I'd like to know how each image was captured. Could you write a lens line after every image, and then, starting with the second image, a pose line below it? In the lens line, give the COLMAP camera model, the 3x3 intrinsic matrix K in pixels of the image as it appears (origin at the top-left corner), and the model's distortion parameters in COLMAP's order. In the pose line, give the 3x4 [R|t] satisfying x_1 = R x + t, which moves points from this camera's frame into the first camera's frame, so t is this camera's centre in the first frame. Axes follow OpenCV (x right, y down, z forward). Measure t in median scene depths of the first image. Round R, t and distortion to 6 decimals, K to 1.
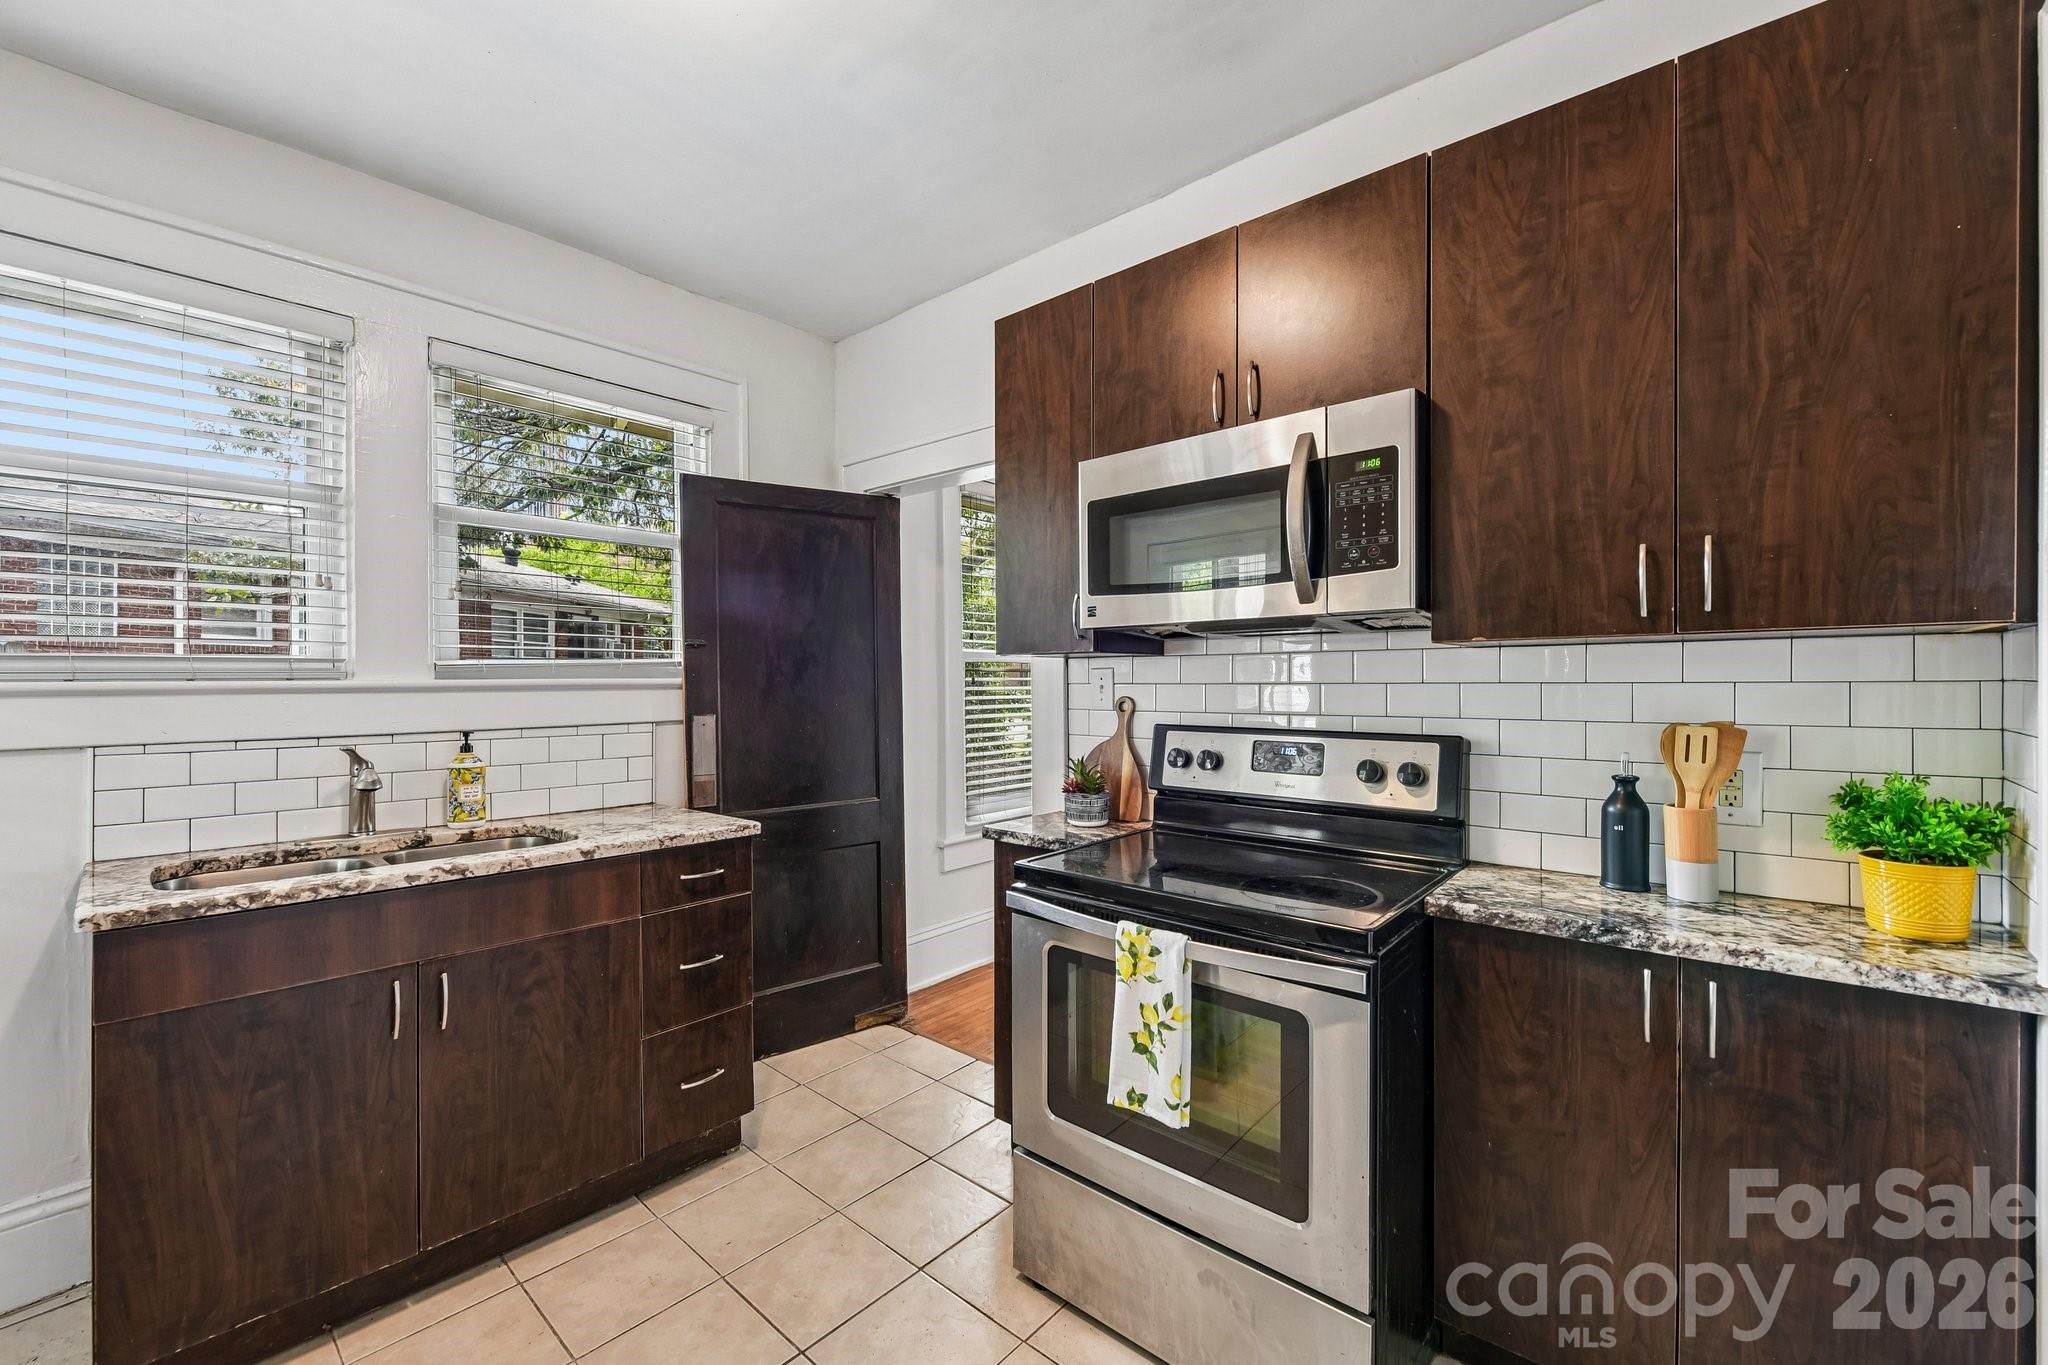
lens RADIAL K [[822.6, 0, 1023.7], [0, 822.6, 684.3], [0, 0, 1]] dist [-0.014011, -0.000756]
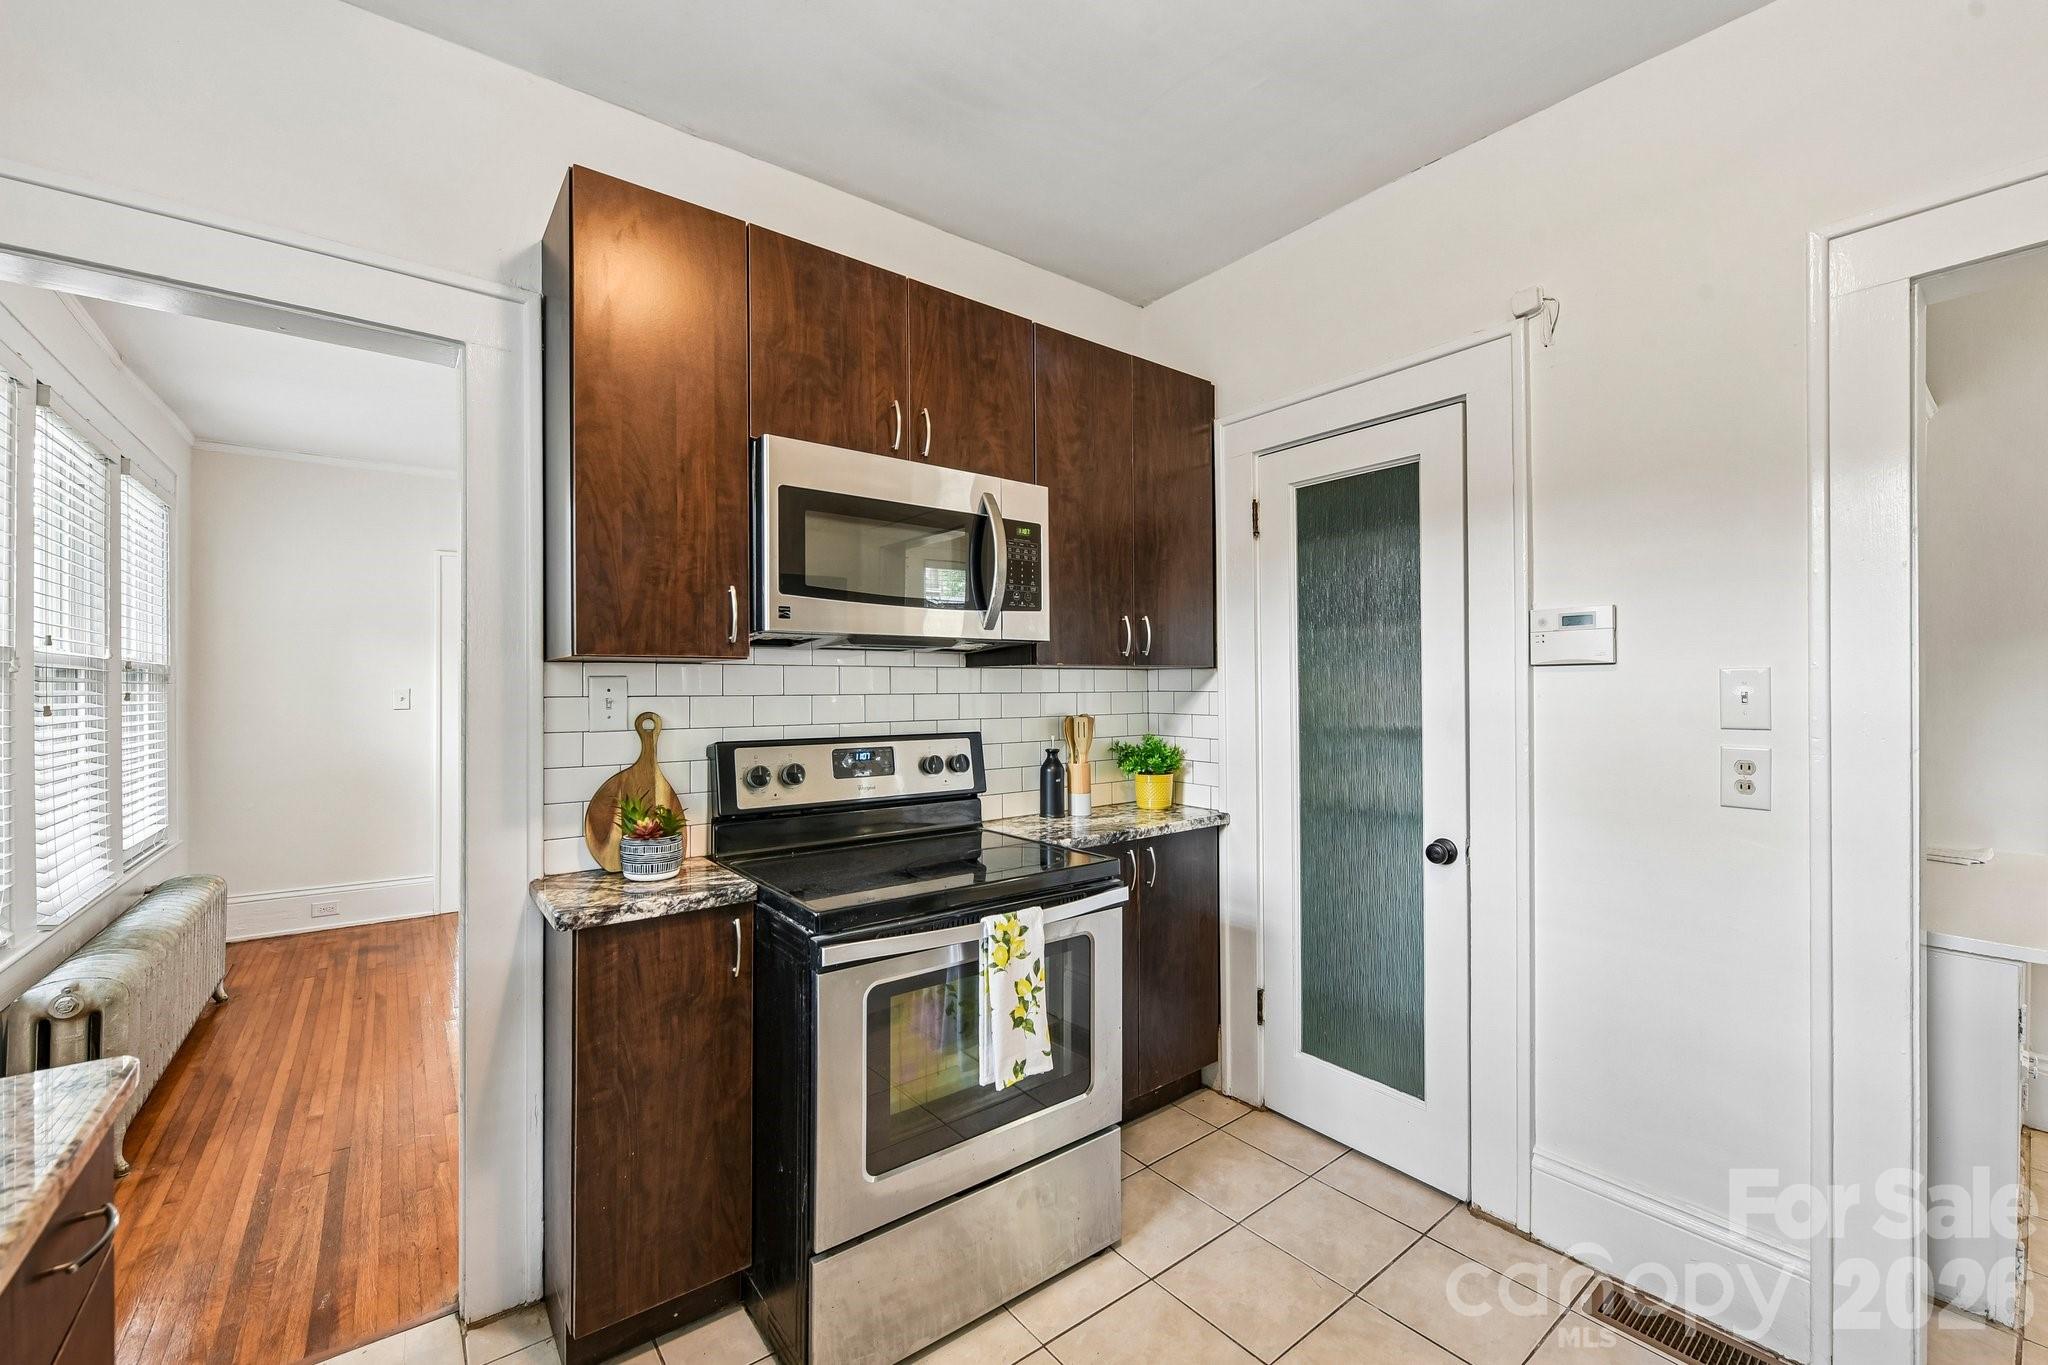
lens RADIAL K [[830.7, 0, 1022.3], [0, 830.7, 684.8], [0, 0, 1]] dist [0.000076, -0.000207]
pose [[0.184208, 0.006716, 0.982864, -0.935417], [0.005894, 0.999951, -0.007937, -0.004752], [-0.982870, 0.007255, 0.184159, 0.757381]]
